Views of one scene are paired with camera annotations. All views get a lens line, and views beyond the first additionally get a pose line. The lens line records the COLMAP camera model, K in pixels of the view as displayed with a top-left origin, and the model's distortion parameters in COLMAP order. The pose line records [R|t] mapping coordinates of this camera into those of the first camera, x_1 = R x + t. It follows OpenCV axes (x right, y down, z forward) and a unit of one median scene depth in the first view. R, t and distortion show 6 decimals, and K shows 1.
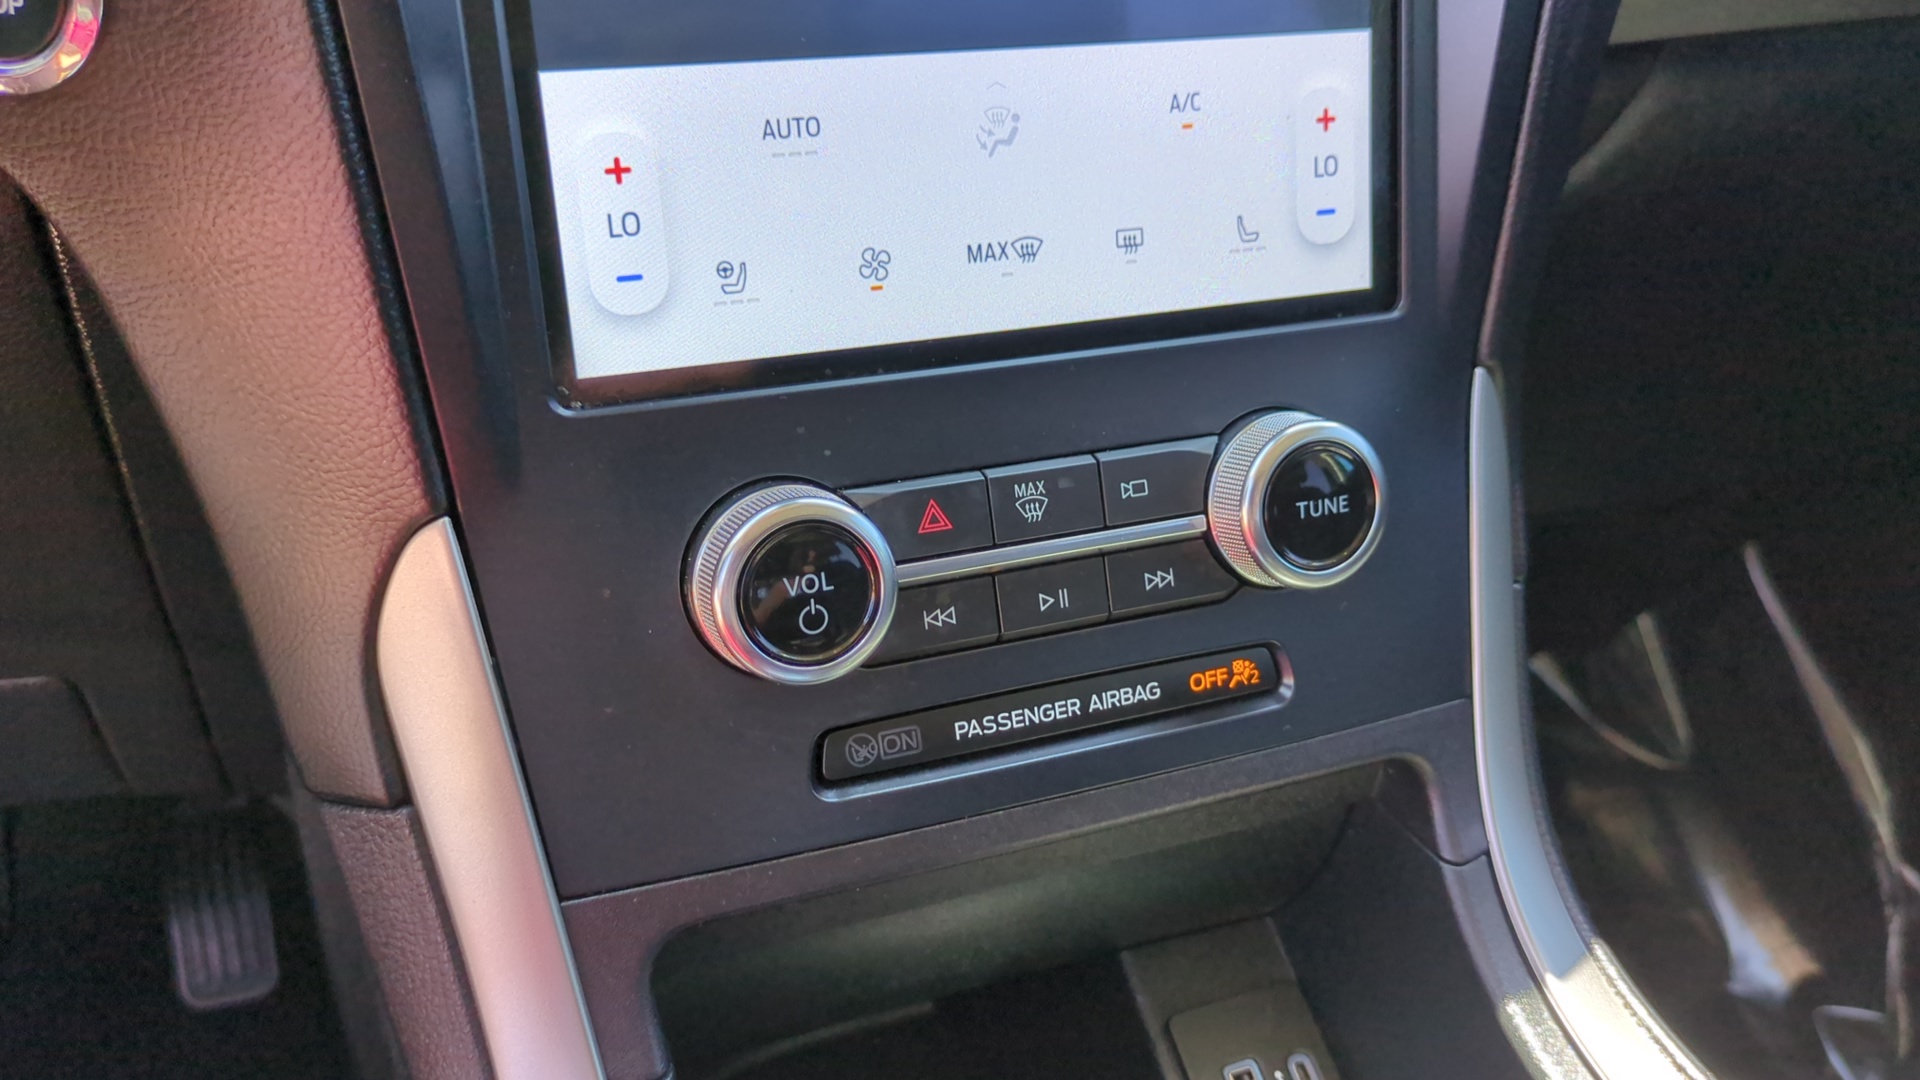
lens RADIAL K [[1642.2, 0, 964.7], [0, 1642.2, 529.6], [0, 0, 1]] dist [0.049346, -0.059609]
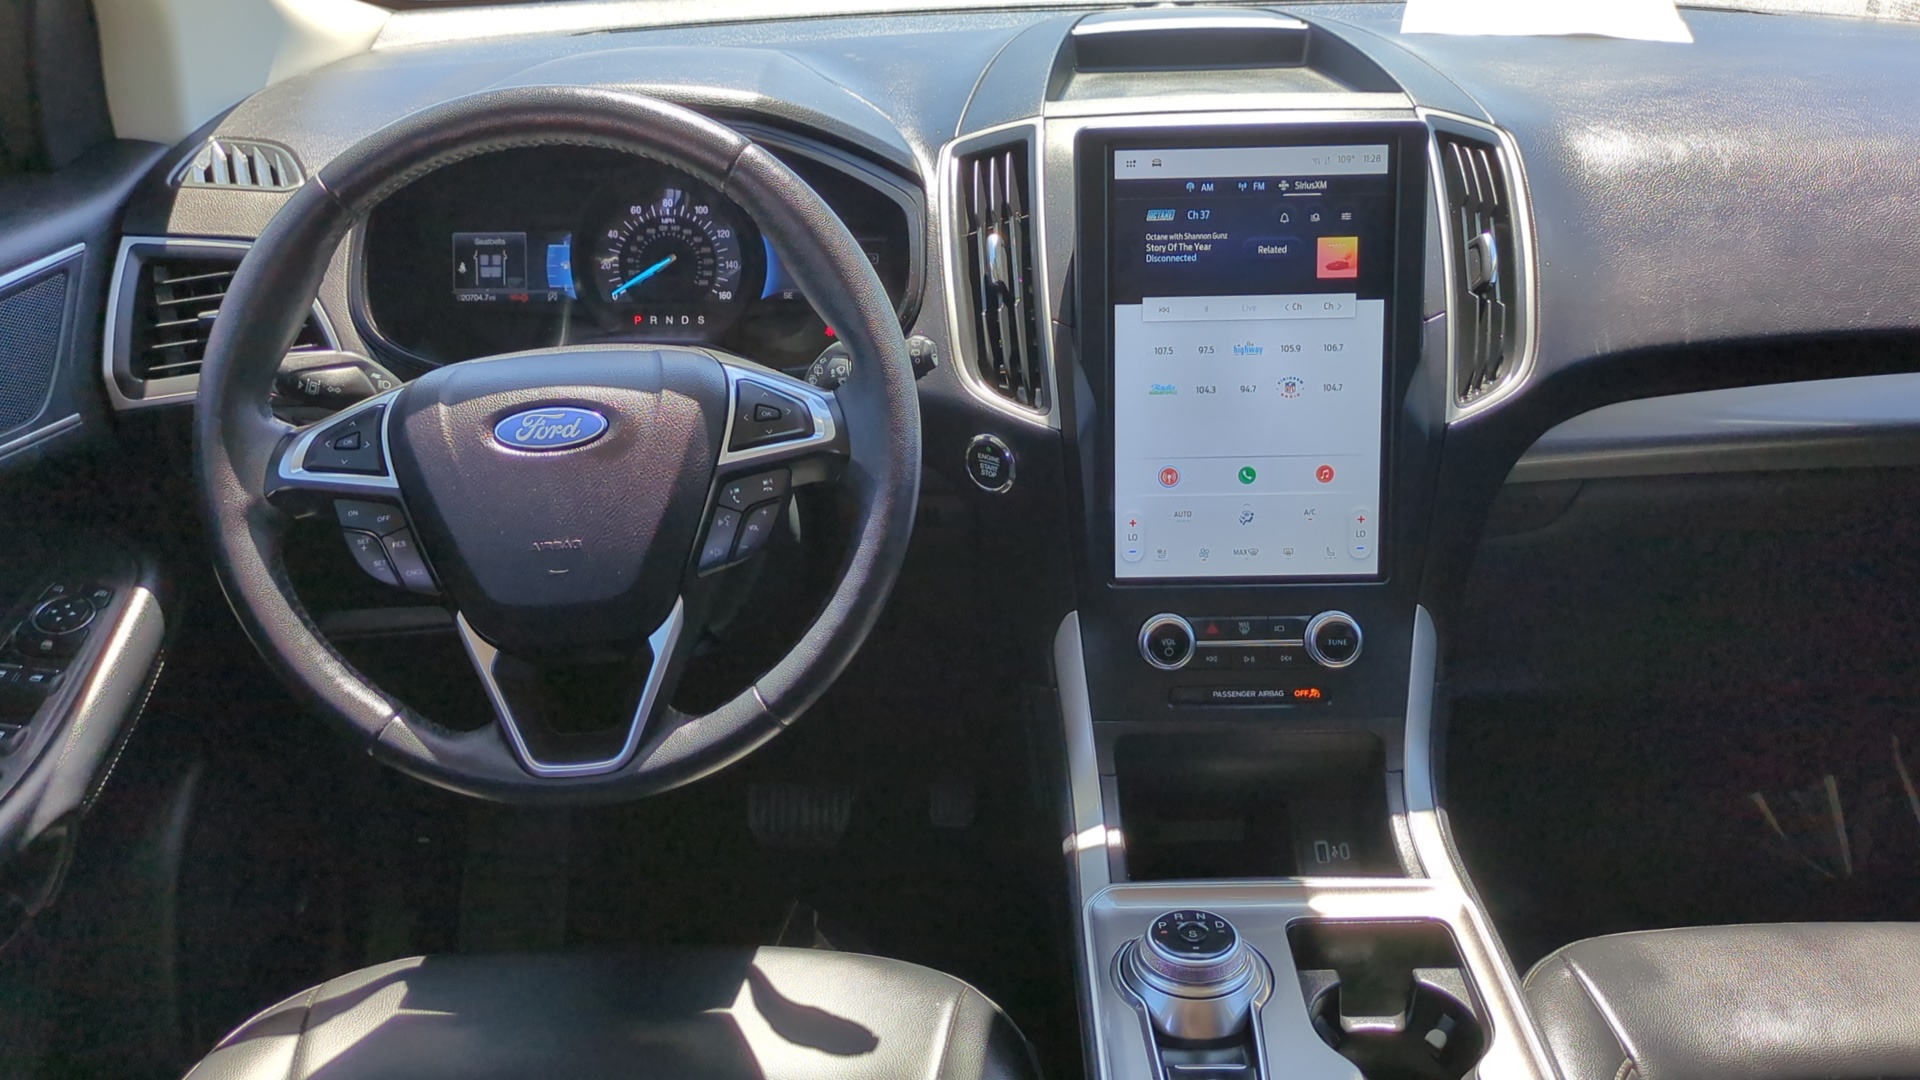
lens RADIAL K [[1642.2, 0, 979.1], [0, 1642.2, 536.1], [0, 0, 1]] dist [0.049346, -0.059609]
pose [[0.924521, 0.108806, -0.365271, 0.717038], [-0.134058, 0.989977, -0.044418, 0.017648], [0.356777, 0.090033, 0.929841, -2.225220]]
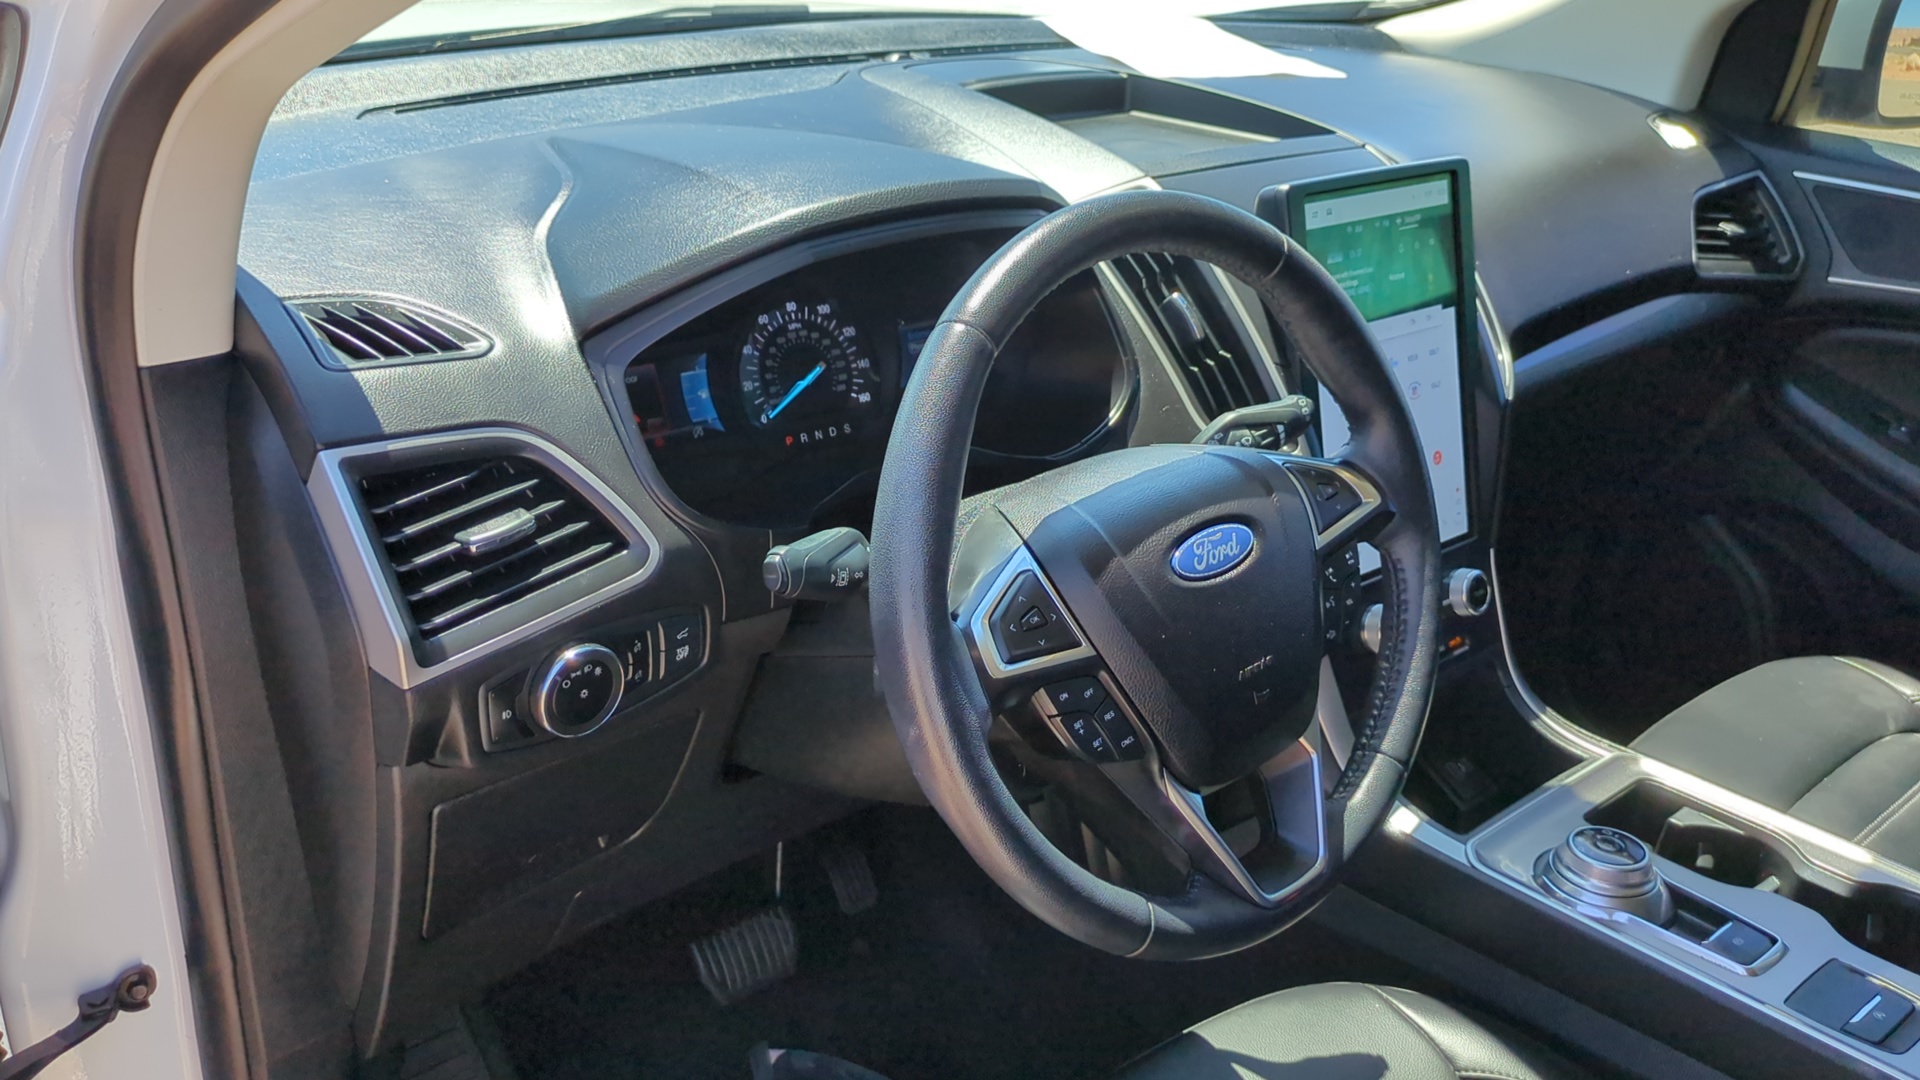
lens RADIAL K [[1642.2, 0, 975.2], [0, 1642.2, 537.4], [0, 0, 1]] dist [0.049346, -0.059609]
pose [[0.944348, -0.121798, 0.305568, -2.038729], [0.140607, 0.989248, -0.040230, -0.150947], [-0.297383, 0.080956, 0.951320, -2.299452]]
